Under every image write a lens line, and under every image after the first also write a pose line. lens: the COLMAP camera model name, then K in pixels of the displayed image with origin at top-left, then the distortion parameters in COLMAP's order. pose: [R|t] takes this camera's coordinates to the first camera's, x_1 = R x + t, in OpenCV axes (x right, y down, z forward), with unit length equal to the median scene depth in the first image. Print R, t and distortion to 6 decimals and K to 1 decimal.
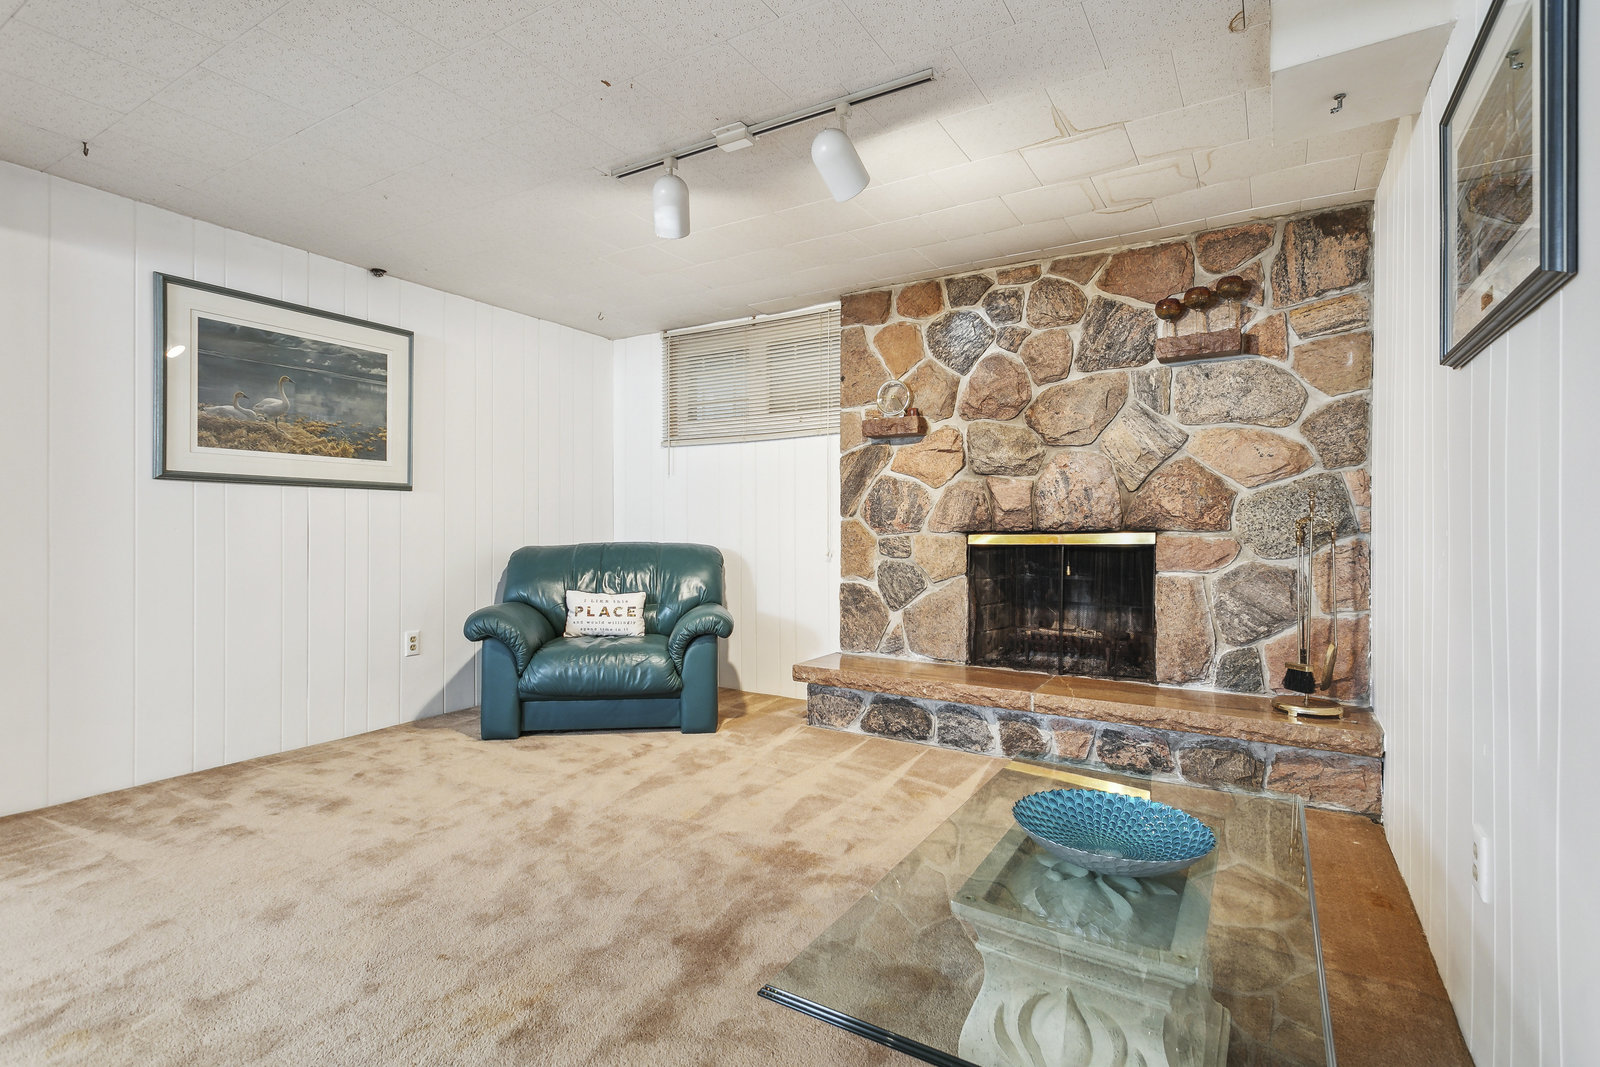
lens RADIAL K [[764.9, 0, 806.8], [0, 764.9, 533.3], [0, 0, 1]] dist [-0.001335, 0.002238]
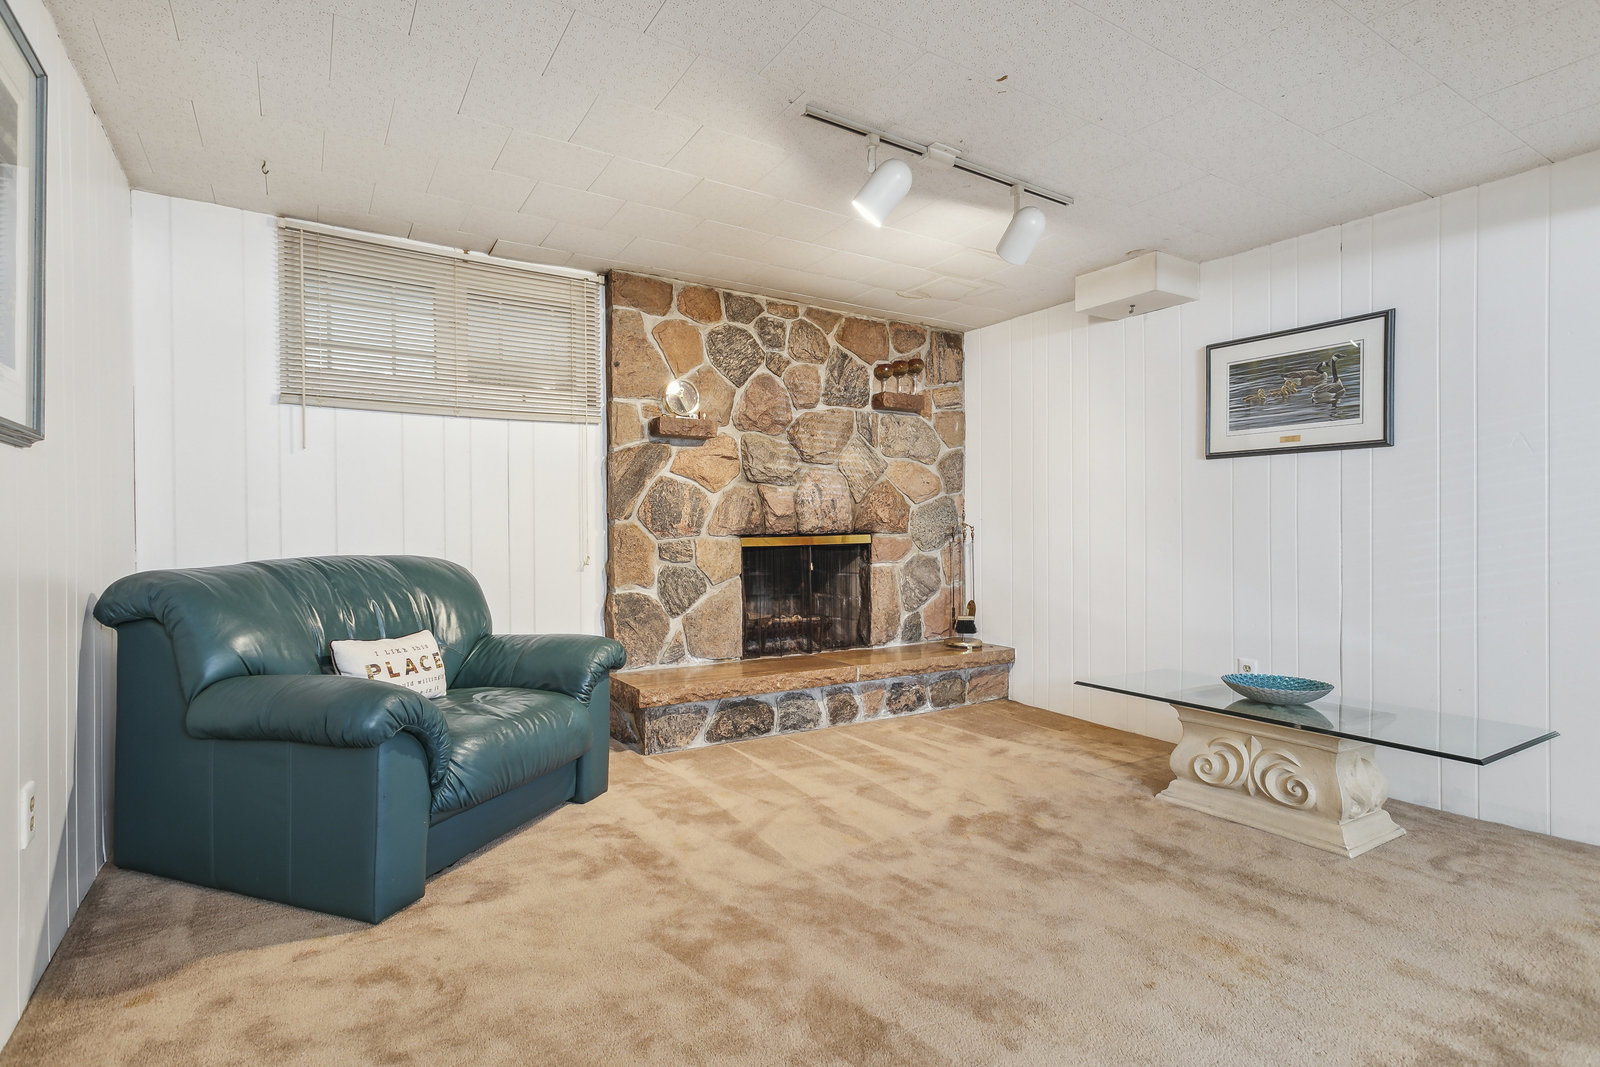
lens RADIAL K [[764.9, 0, 803.8], [0, 764.9, 535.0], [0, 0, 1]] dist [-0.001335, 0.002238]
pose [[0.453454, -0.007340, 0.891249, -0.811825], [0.008532, 0.999956, 0.003895, -0.006022], [-0.891239, 0.005838, 0.453497, 0.507365]]
